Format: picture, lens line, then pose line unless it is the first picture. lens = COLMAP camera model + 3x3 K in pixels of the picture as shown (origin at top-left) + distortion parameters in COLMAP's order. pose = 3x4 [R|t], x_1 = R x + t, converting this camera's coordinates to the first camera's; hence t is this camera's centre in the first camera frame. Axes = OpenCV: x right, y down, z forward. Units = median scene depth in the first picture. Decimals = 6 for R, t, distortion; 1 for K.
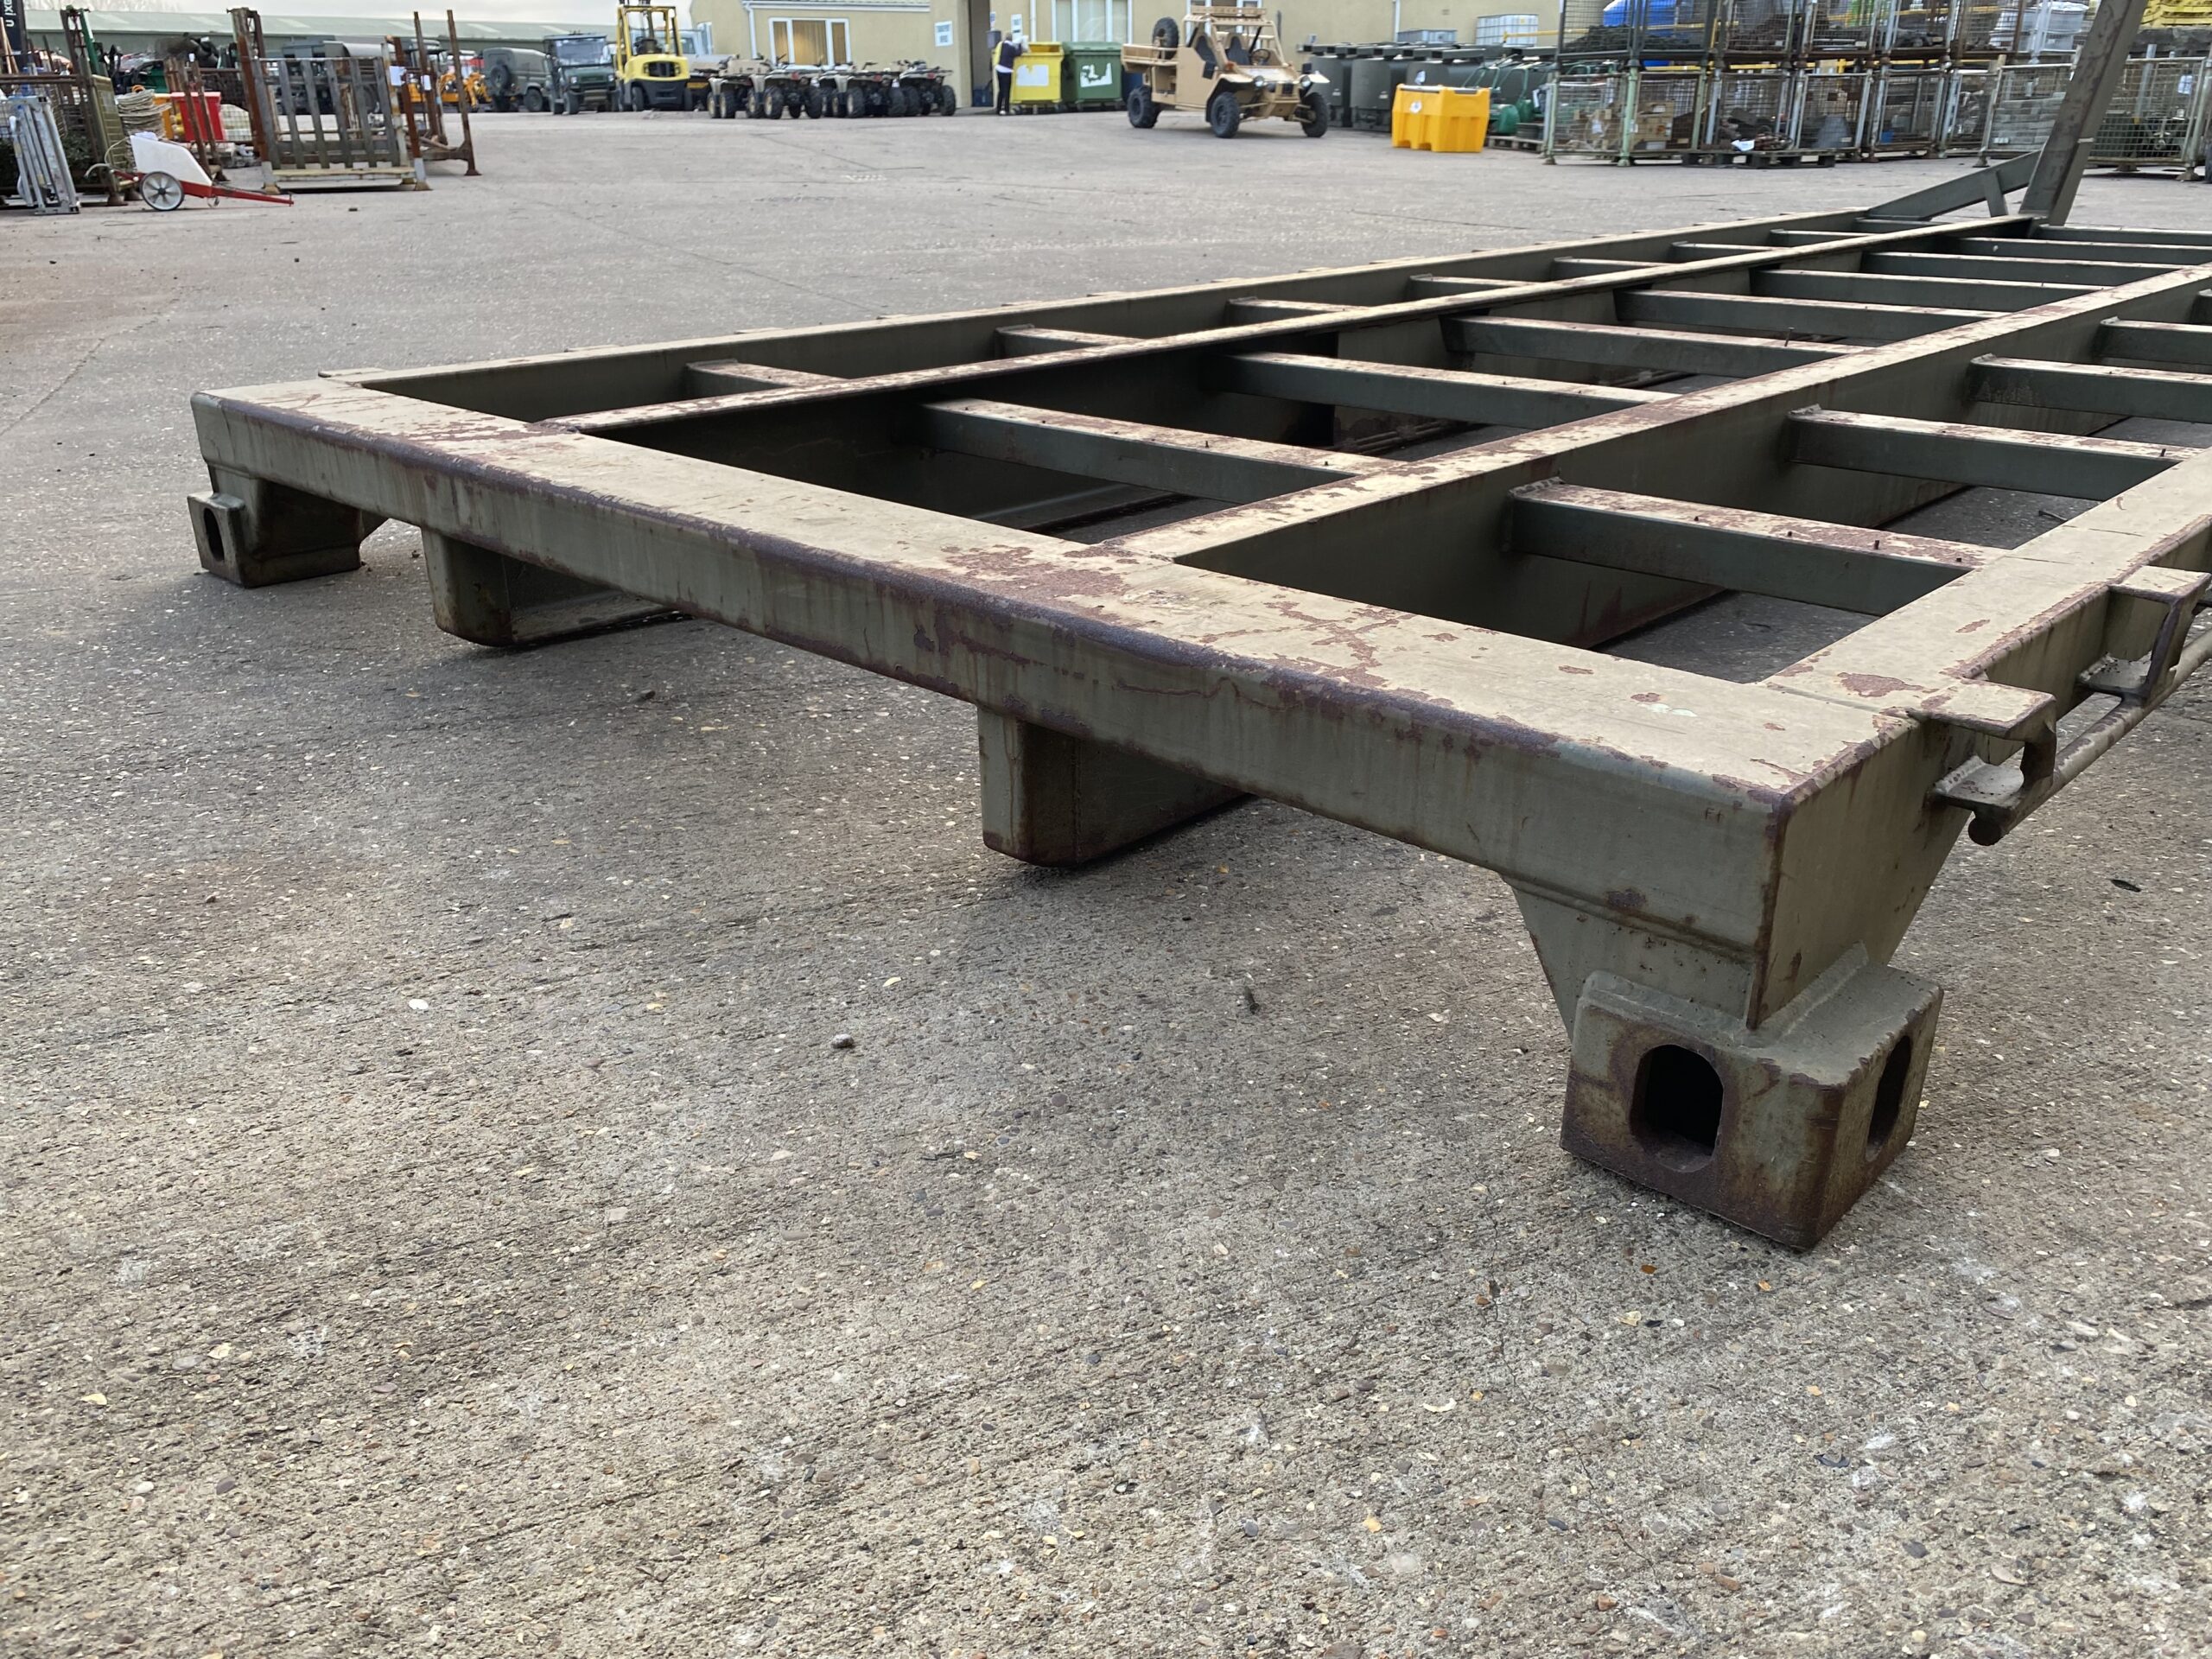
lens RADIAL K [[1697.8, 0, 1100.7], [0, 1697.8, 857.5], [0, 0, 1]] dist [0.000457, 0.005281]
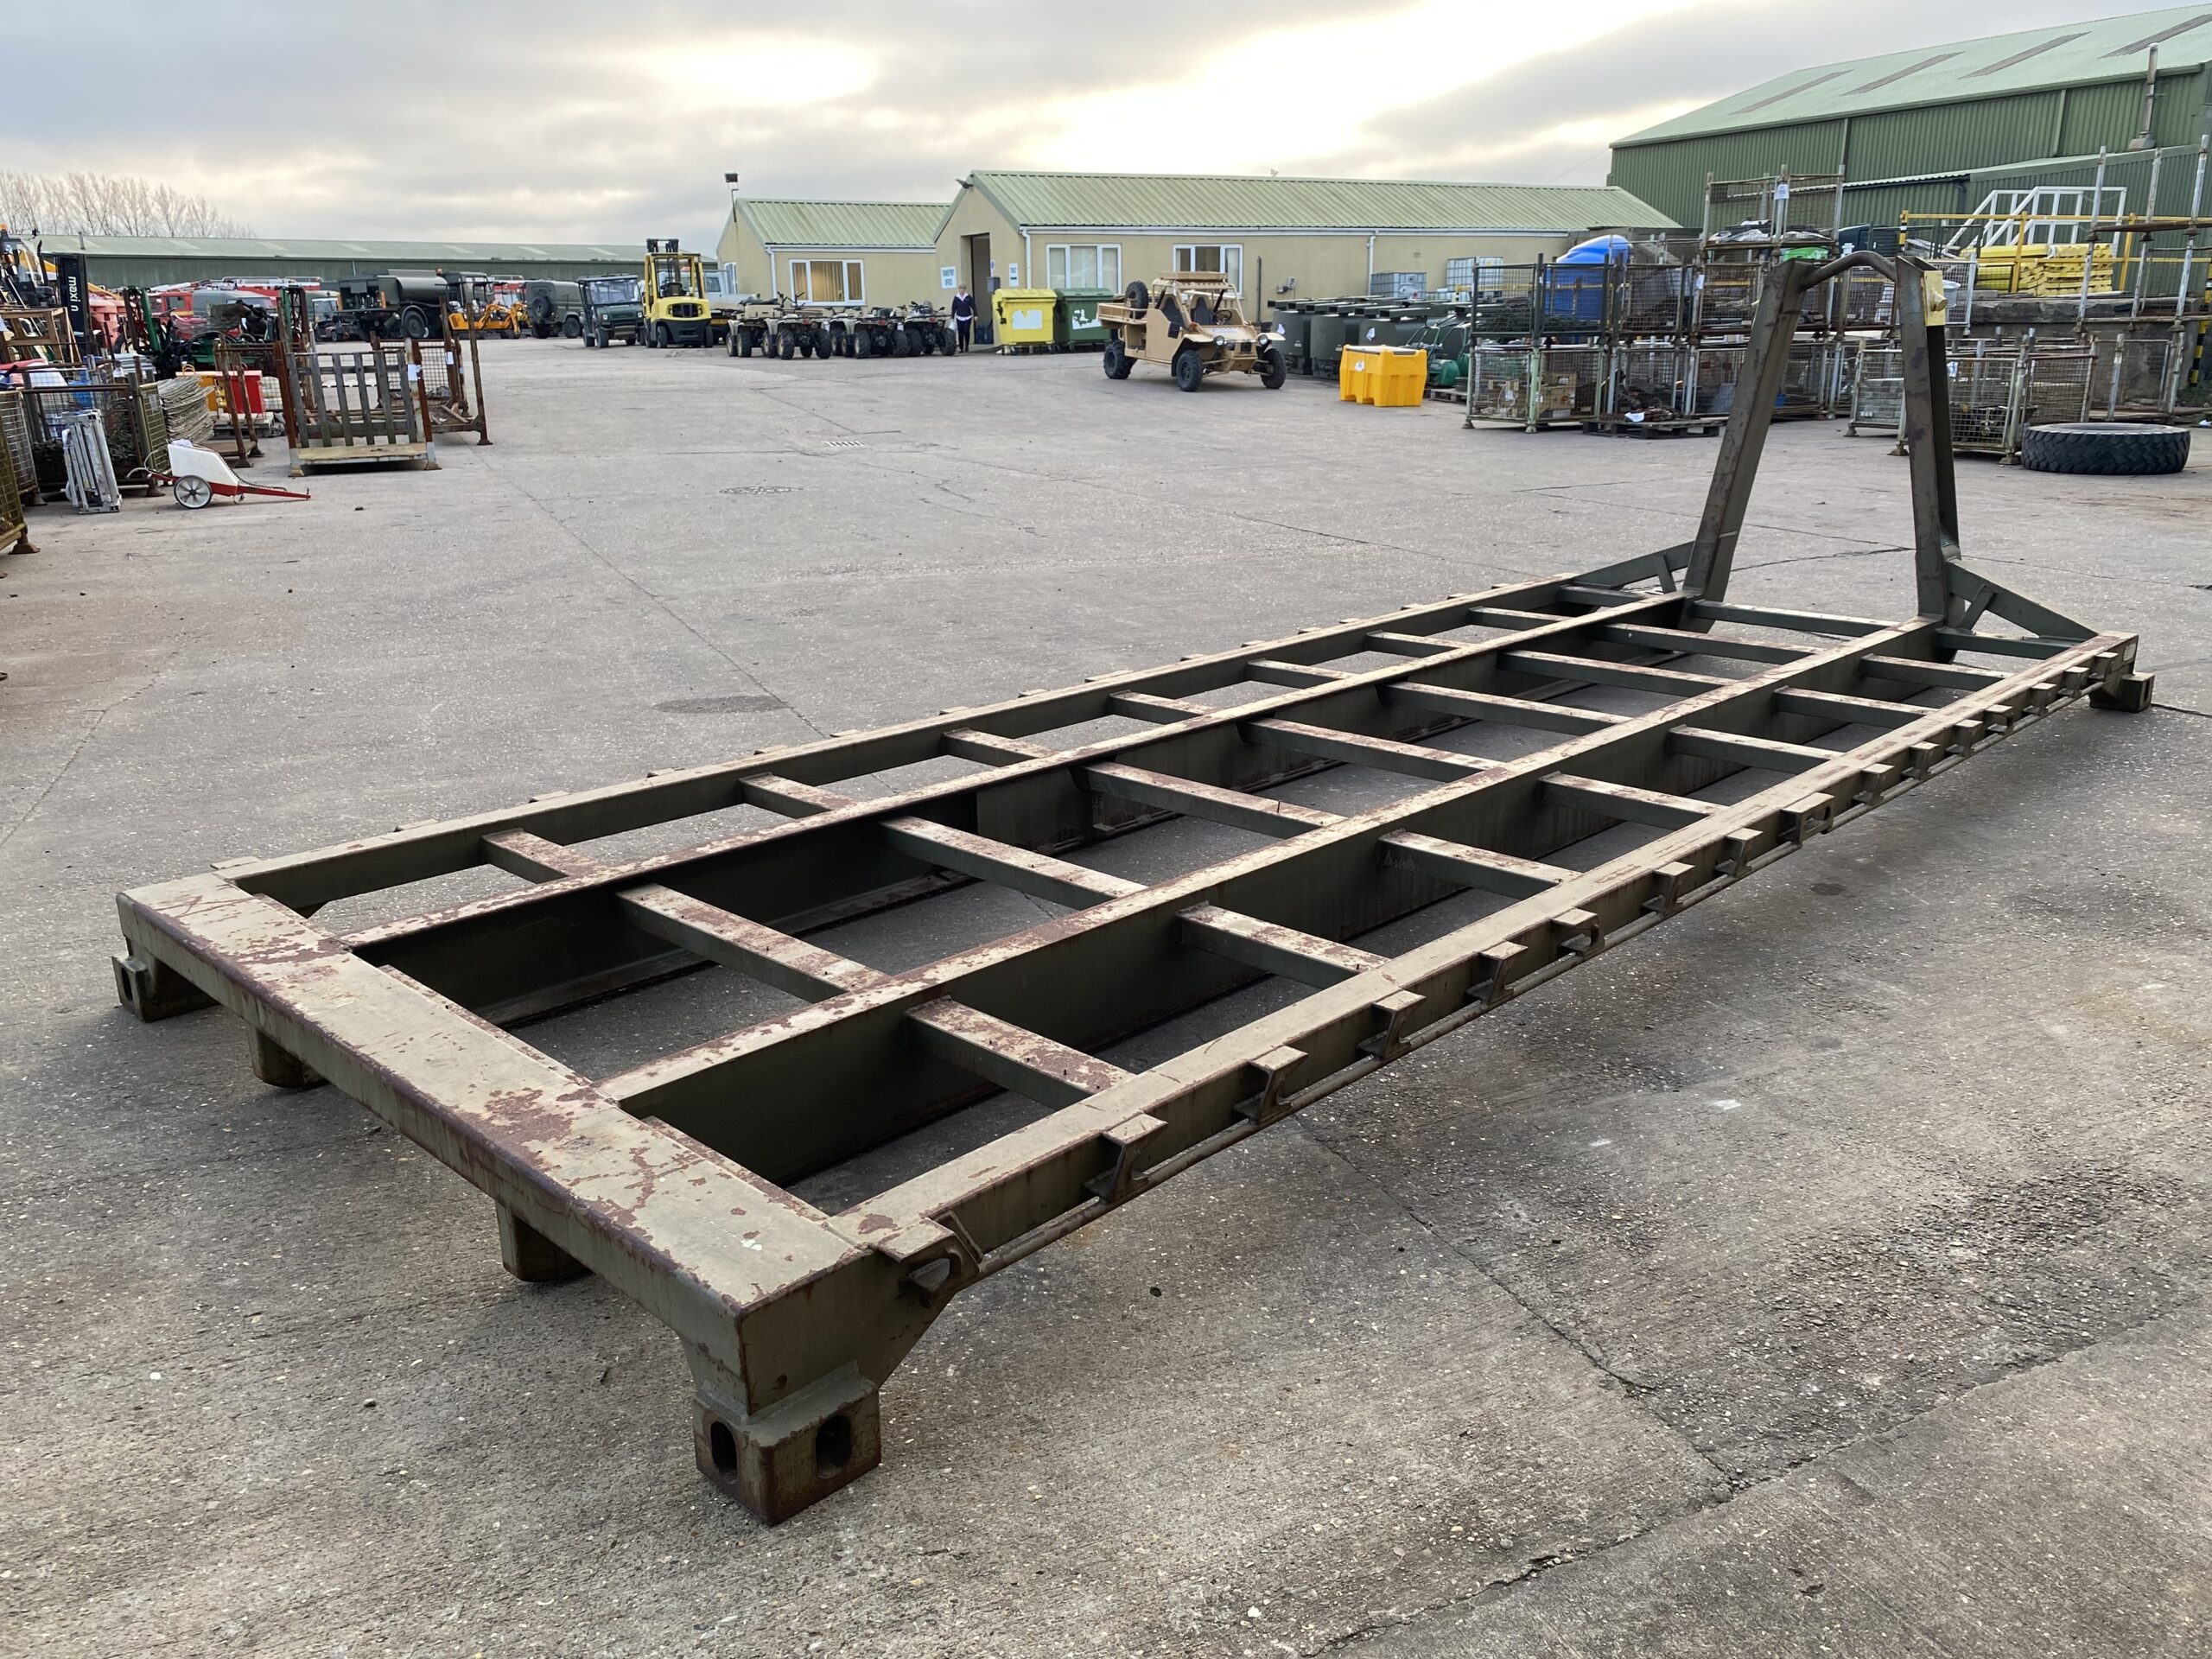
lens RADIAL K [[1727.0, 0, 1118.6], [0, 1727.0, 828.0], [0, 0, 1]] dist [0.016631, -0.012012]
pose [[0.999888, -0.002016, -0.014811, 0.058261], [0.000275, 0.993171, -0.116671, -0.024647], [0.014945, 0.116654, 0.993060, -0.079970]]
